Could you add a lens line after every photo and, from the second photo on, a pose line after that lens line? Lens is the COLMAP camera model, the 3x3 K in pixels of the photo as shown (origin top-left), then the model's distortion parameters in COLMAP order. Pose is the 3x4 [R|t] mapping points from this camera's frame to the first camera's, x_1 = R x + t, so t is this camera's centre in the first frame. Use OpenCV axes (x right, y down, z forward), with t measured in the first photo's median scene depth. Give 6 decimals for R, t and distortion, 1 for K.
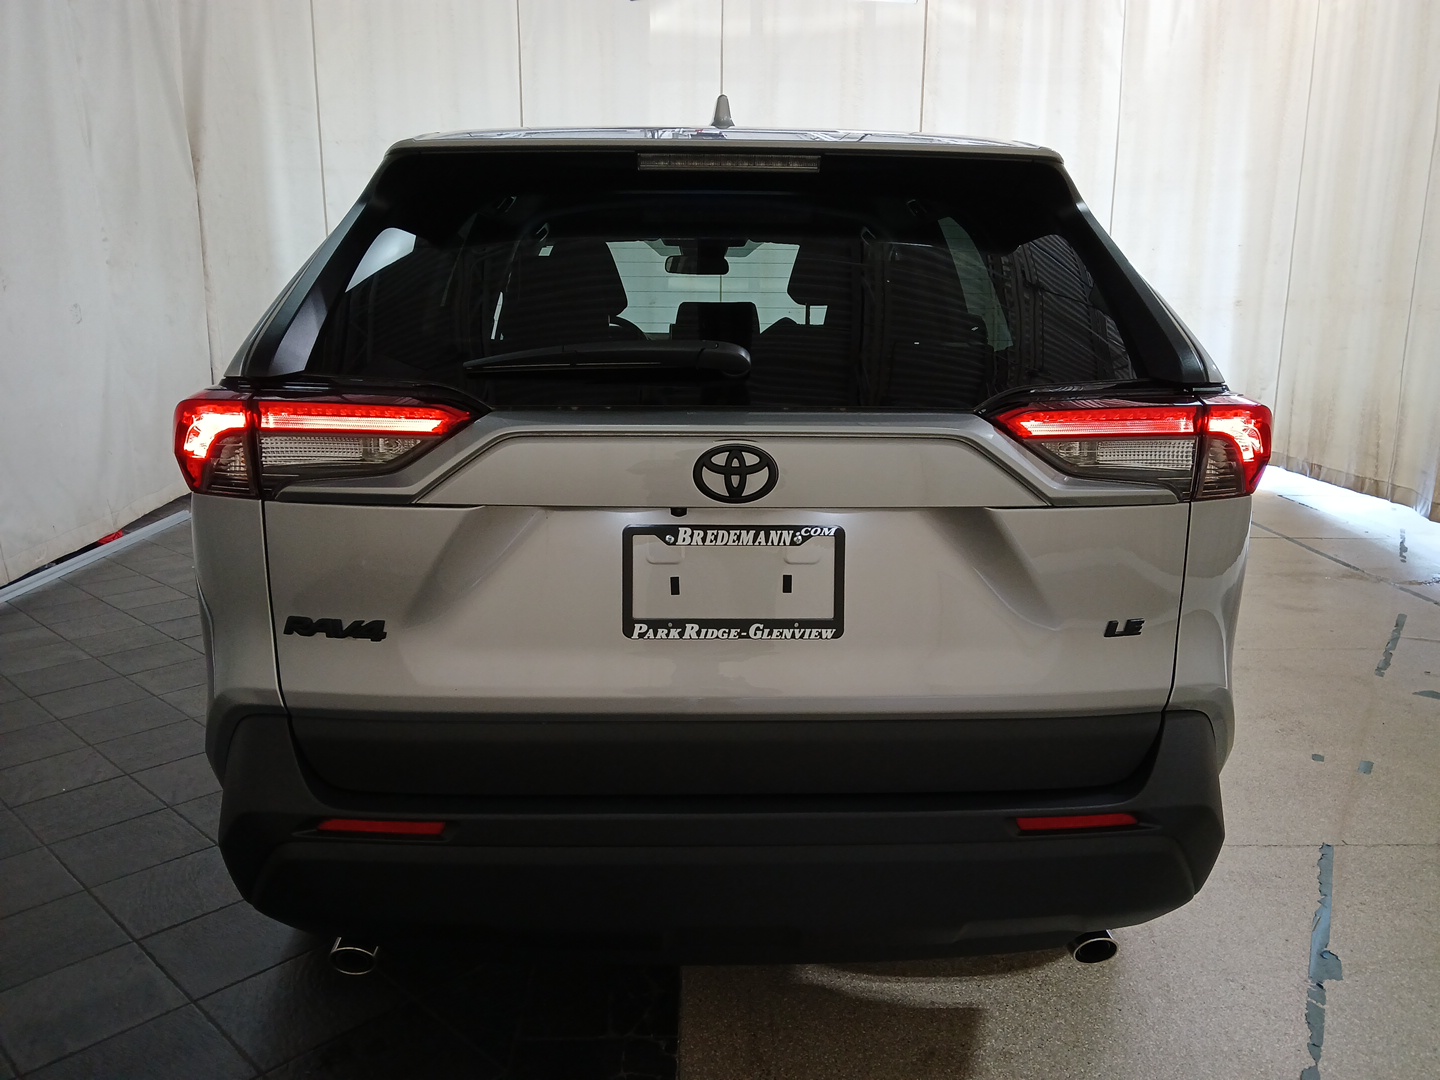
lens RADIAL K [[1150.1, 0, 720.0], [0, 1150.1, 540.0], [0, 0, 1]] dist [0.000180, -0.043919]
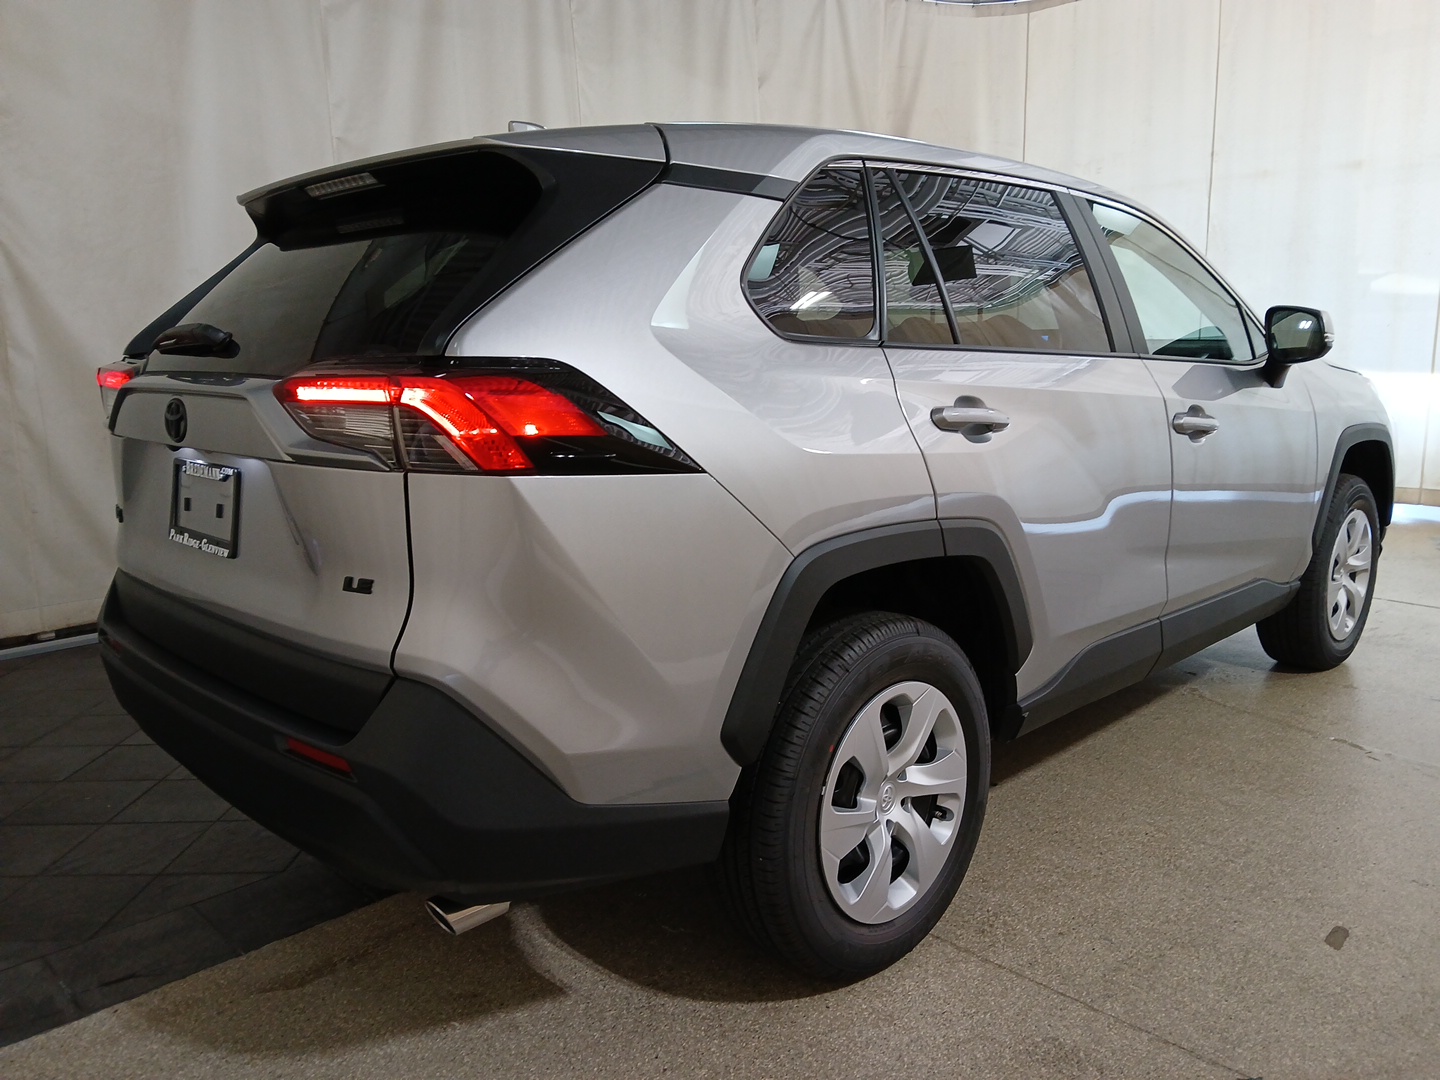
lens RADIAL K [[1147.8, 0, 720.8], [0, 1147.8, 537.9], [0, 0, 1]] dist [-0.024100, -0.004615]
pose [[0.666846, 0.106247, -0.737582, 0.974736], [-0.127123, 0.991495, 0.027891, -0.027886], [0.734272, 0.075164, 0.674681, 0.385506]]
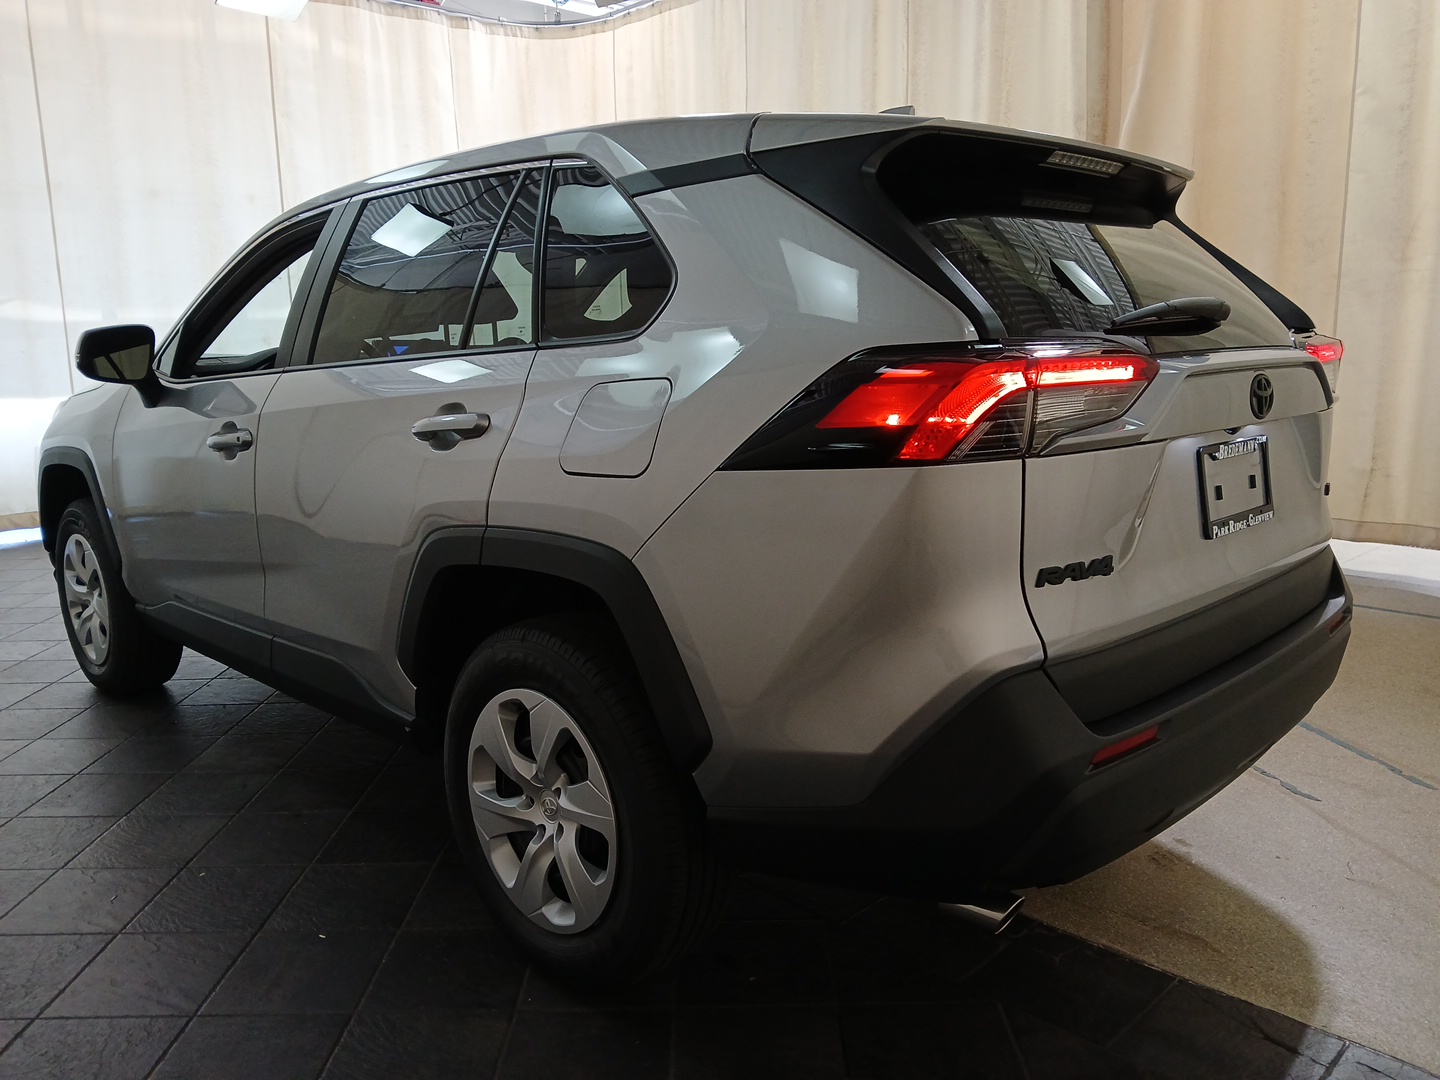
lens RADIAL K [[1116.6, 0, 723.7], [0, 1116.6, 555.5], [0, 0, 1]] dist [-0.005887, 0.001488]
pose [[0.726736, -0.155869, 0.668999, -0.899721], [0.166295, 0.984867, 0.048816, -0.030060], [-0.666484, 0.075775, 0.741658, 0.321482]]
